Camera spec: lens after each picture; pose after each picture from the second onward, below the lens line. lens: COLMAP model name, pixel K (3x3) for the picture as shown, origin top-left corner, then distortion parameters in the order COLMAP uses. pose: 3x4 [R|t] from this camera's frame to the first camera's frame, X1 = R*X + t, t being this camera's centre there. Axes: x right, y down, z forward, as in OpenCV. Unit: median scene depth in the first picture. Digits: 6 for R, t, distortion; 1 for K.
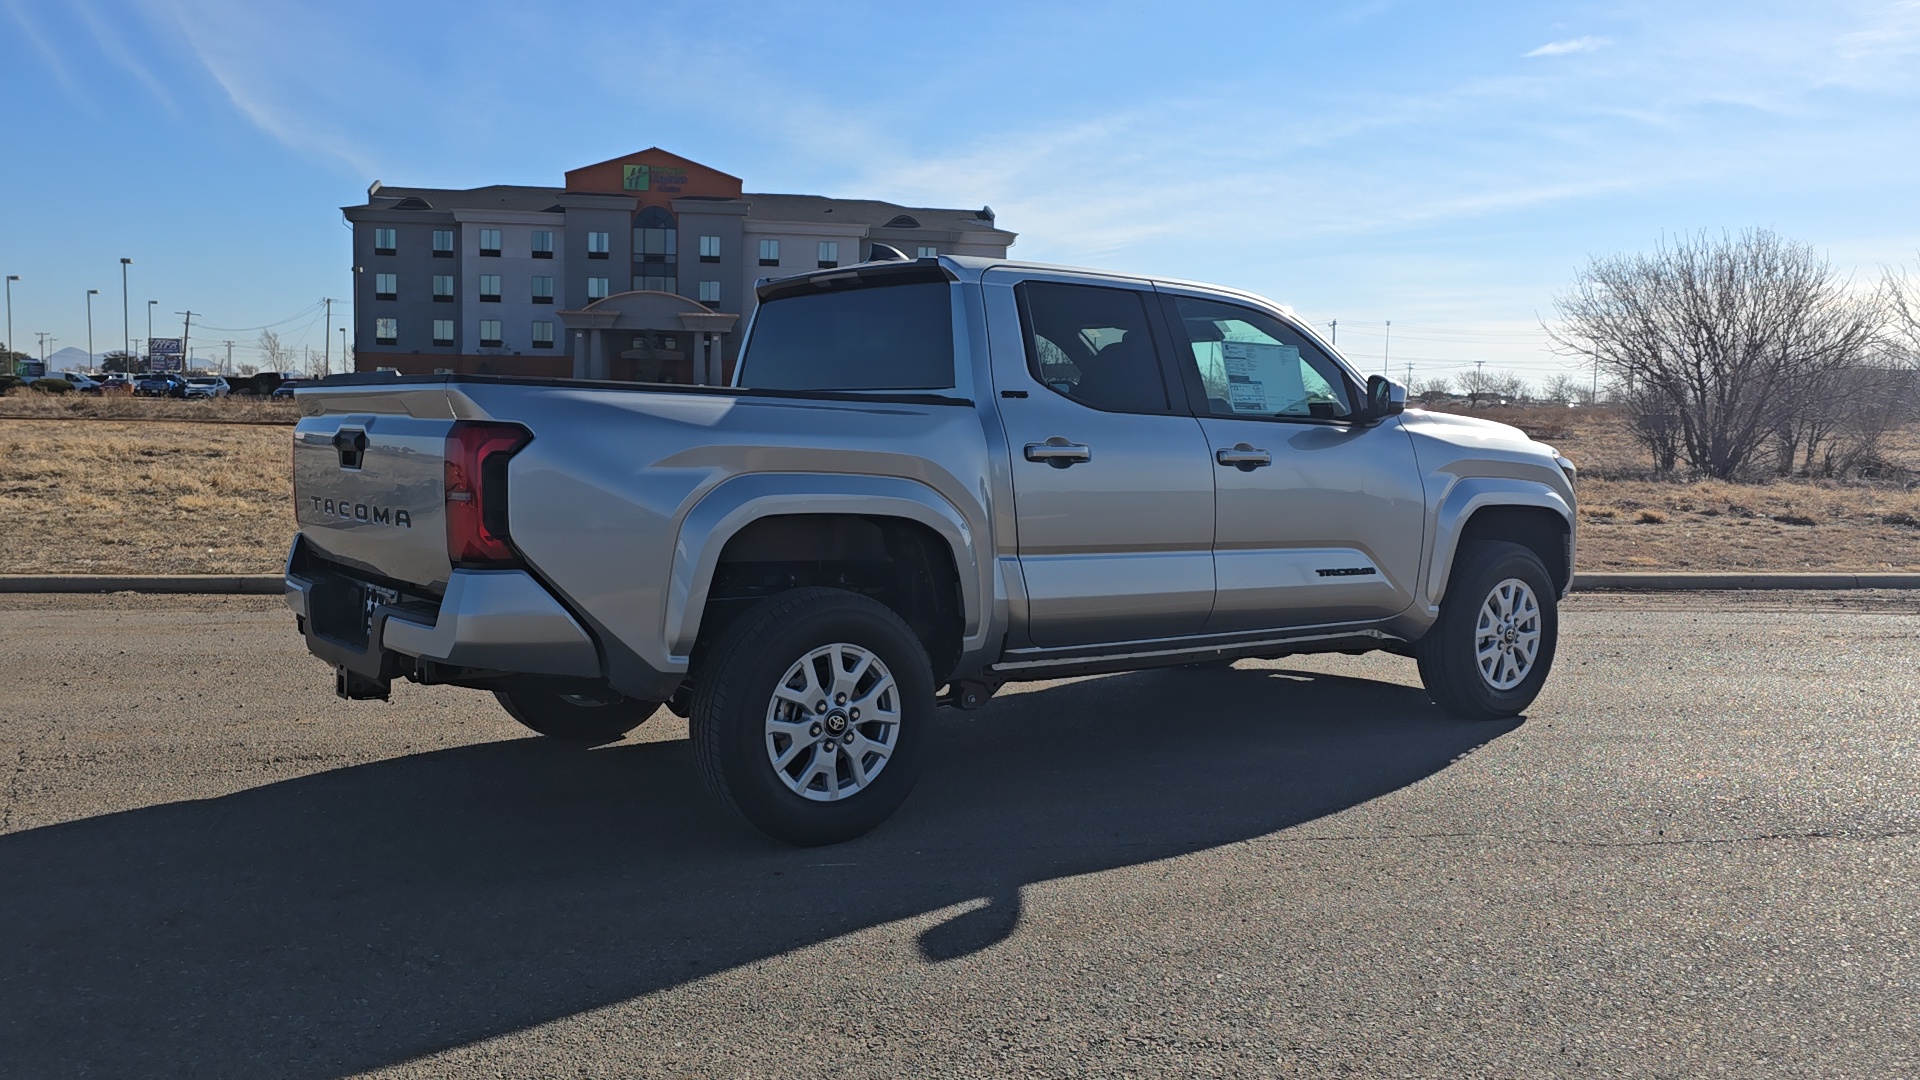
lens RADIAL K [[1606.0, 0, 960.0], [0, 1606.0, 540.0], [0, 0, 1]] dist [-0.009574, 0.002907]
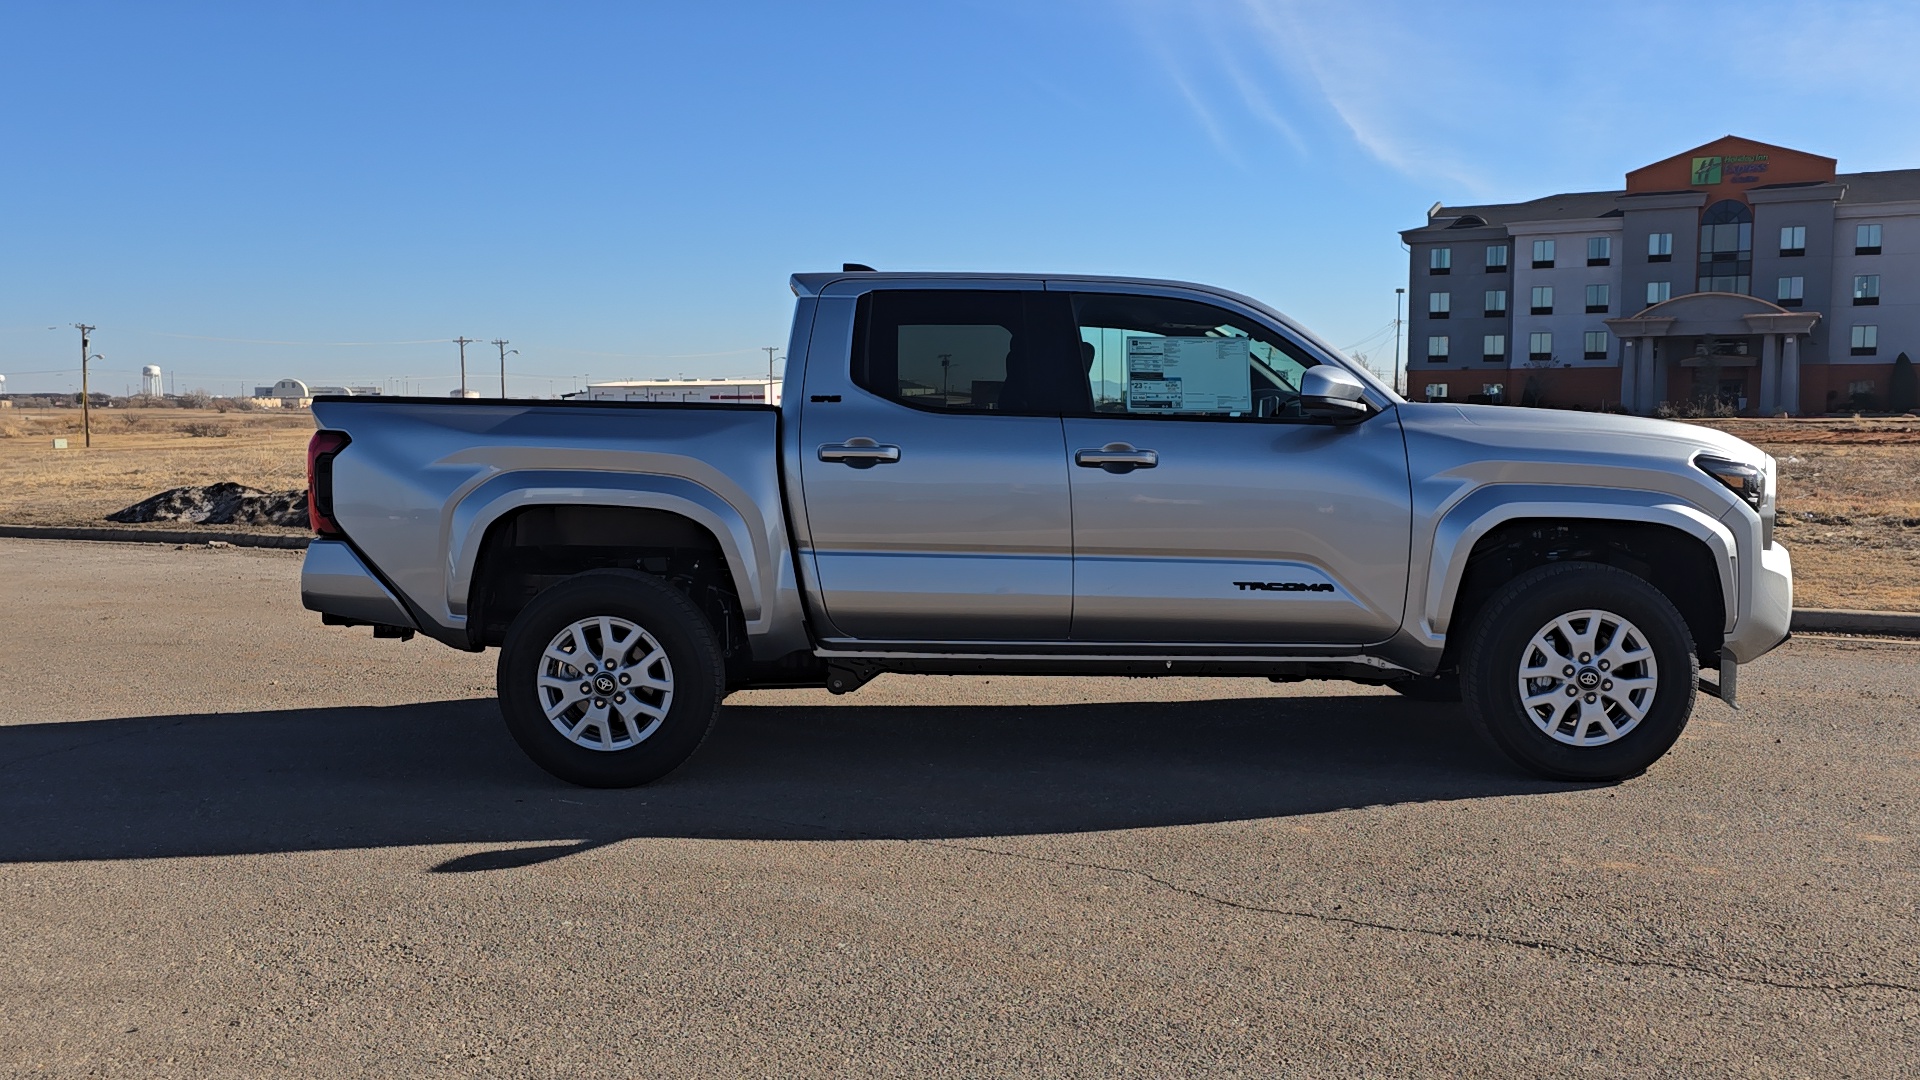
lens RADIAL K [[1606.0, 0, 960.0], [0, 1606.0, 540.0], [0, 0, 1]] dist [-0.009574, 0.002907]
pose [[0.786277, 0.028449, -0.617219, 0.587972], [-0.034466, 0.999404, 0.002158, -0.001738], [0.616912, 0.019576, 0.786789, 0.166368]]
